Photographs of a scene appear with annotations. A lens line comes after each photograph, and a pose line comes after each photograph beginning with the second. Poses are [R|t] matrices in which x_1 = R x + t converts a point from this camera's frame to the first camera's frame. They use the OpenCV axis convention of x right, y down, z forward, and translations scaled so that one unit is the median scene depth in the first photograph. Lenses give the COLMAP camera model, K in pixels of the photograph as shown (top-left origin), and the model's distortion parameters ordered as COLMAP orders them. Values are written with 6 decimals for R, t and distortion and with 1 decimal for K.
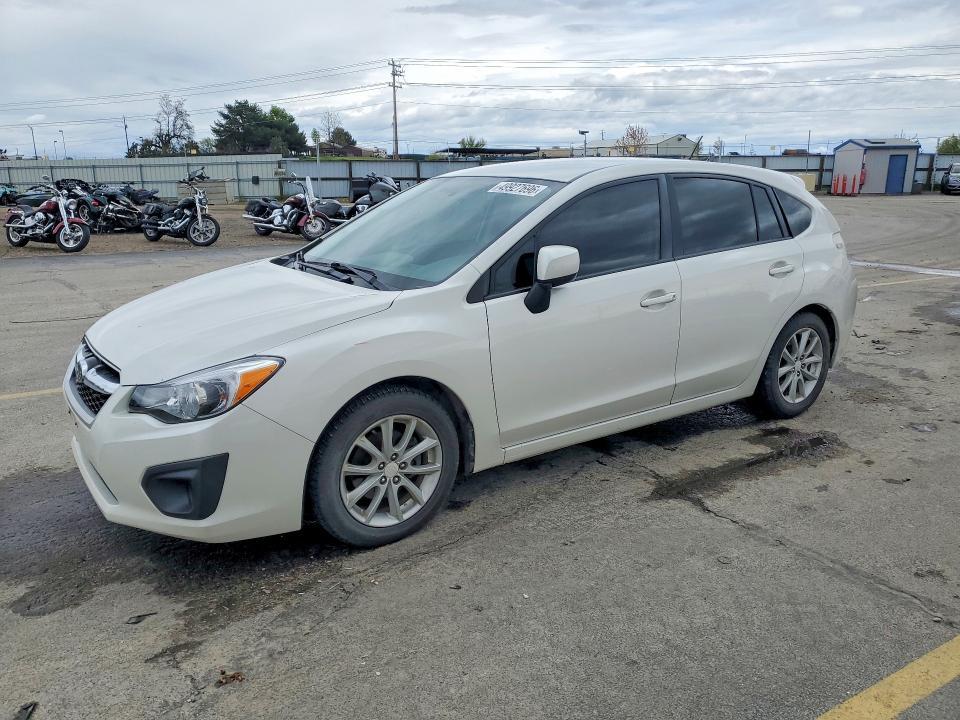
lens RADIAL K [[811.4, 0, 480.0], [0, 811.4, 360.0], [0, 0, 1]] dist [0.034661, 0.004596]
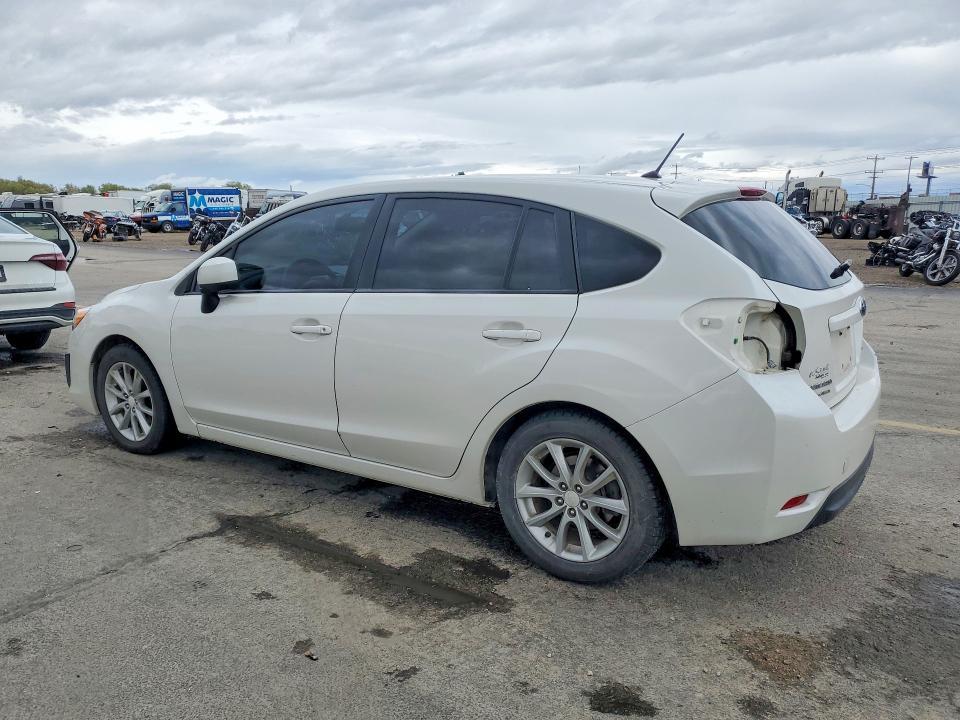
lens RADIAL K [[788.7, 0, 480.0], [0, 788.7, 360.0], [0, 0, 1]] dist [-0.005327, -0.000307]
pose [[0.296121, 0.172238, -0.939492, 1.010636], [-0.206693, 0.971856, 0.113024, -0.163286], [0.932518, 0.160718, 0.323388, 0.813925]]
